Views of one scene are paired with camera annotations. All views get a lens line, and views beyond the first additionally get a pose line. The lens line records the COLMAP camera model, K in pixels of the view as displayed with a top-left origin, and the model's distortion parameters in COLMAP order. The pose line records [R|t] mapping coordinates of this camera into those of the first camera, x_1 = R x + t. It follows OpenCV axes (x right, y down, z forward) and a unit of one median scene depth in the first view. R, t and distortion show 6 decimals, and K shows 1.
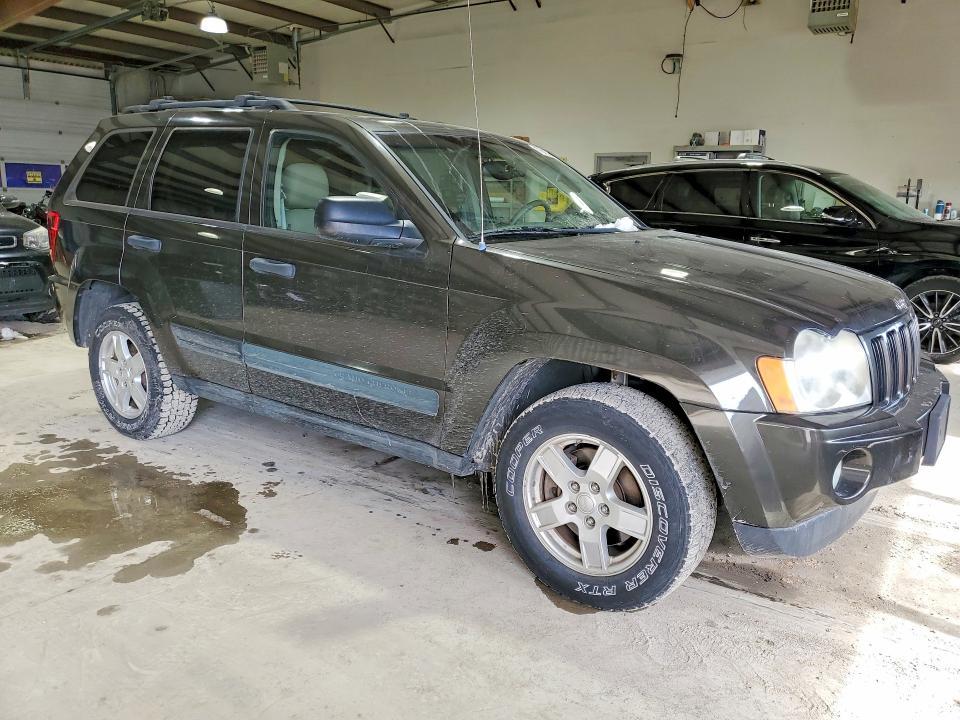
lens RADIAL K [[734.7, 0, 480.0], [0, 734.7, 360.0], [0, 0, 1]] dist [0.005164, 0.005140]
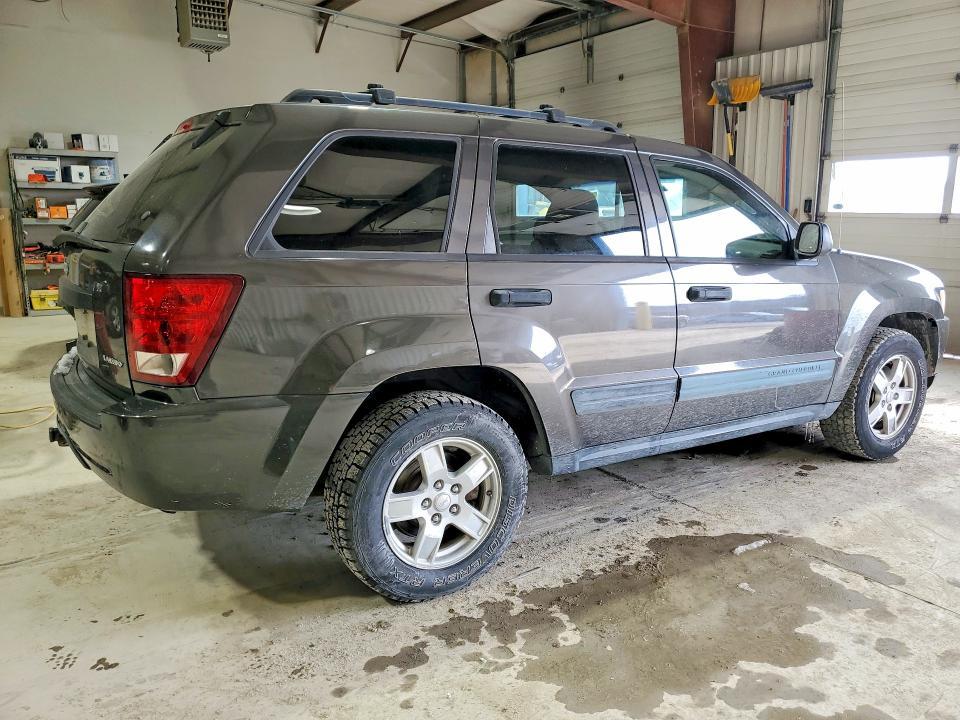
lens RADIAL K [[779.5, 0, 480.0], [0, 779.5, 360.0], [0, 0, 1]] dist [0.014691, 0.002568]
pose [[0.346906, -0.186882, 0.919093, -1.159507], [0.205636, 0.971259, 0.119873, -0.188781], [-0.915079, 0.147414, 0.375365, 0.745703]]
